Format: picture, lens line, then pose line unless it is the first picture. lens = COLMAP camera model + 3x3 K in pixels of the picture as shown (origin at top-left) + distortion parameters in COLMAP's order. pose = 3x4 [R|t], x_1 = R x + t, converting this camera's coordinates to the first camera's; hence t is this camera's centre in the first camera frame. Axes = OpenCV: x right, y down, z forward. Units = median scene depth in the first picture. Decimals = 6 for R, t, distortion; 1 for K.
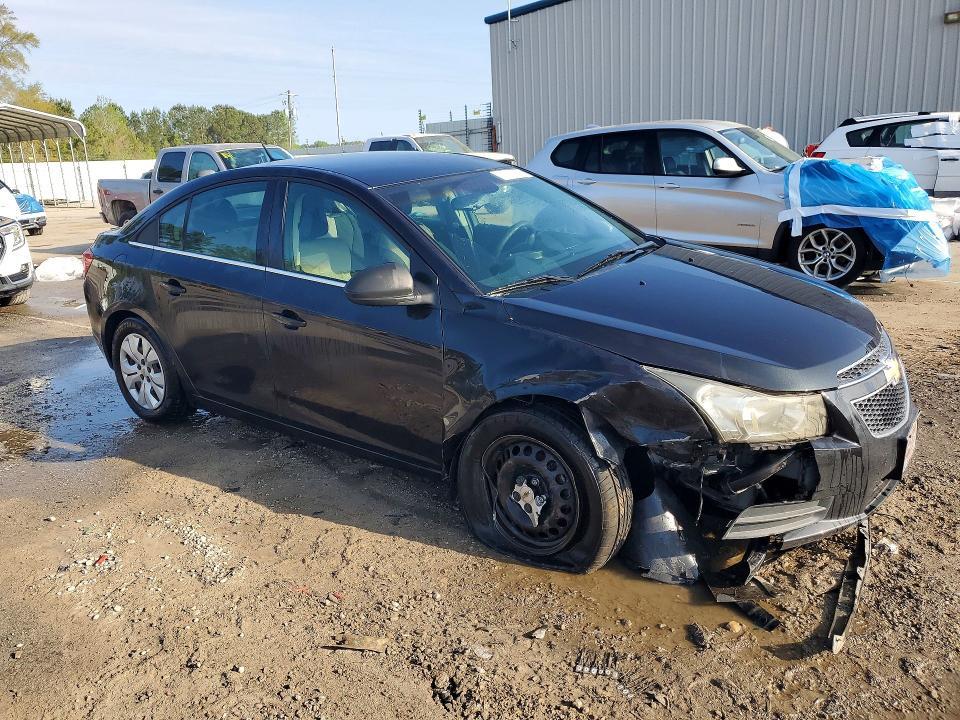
lens RADIAL K [[748.8, 0, 480.0], [0, 748.8, 360.0], [0, 0, 1]] dist [0.015843, 0.000985]
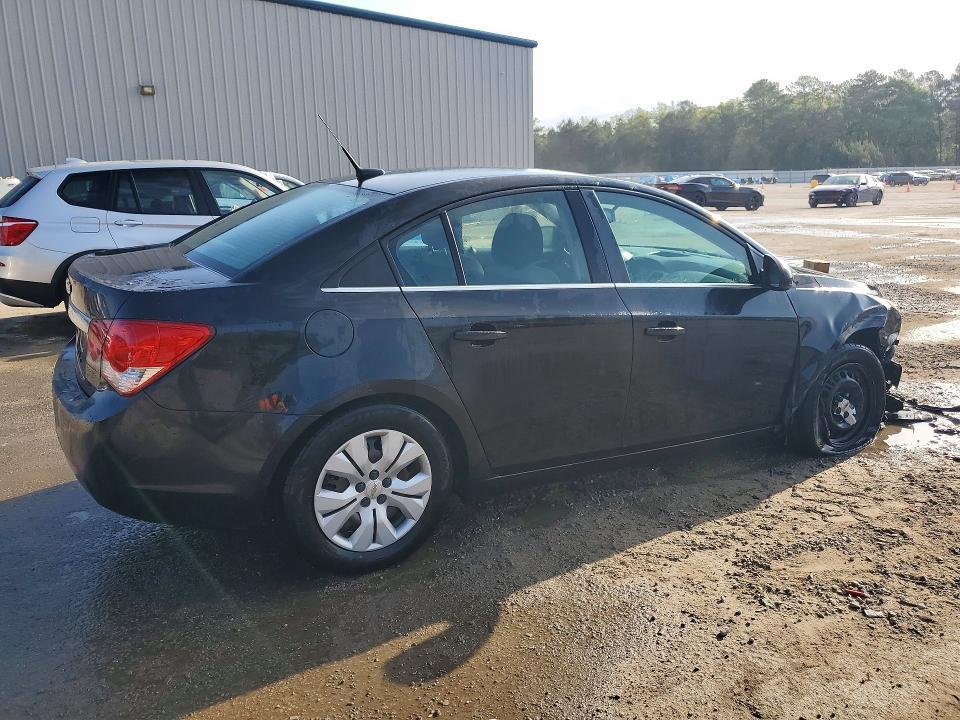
lens RADIAL K [[748.8, 0, 480.0], [0, 748.8, 360.0], [0, 0, 1]] dist [0.015843, 0.000985]
pose [[0.394394, -0.167391, 0.903567, -1.120408], [0.241500, 0.967588, 0.073840, -0.134029], [-0.886641, 0.189089, 0.422035, 0.746512]]
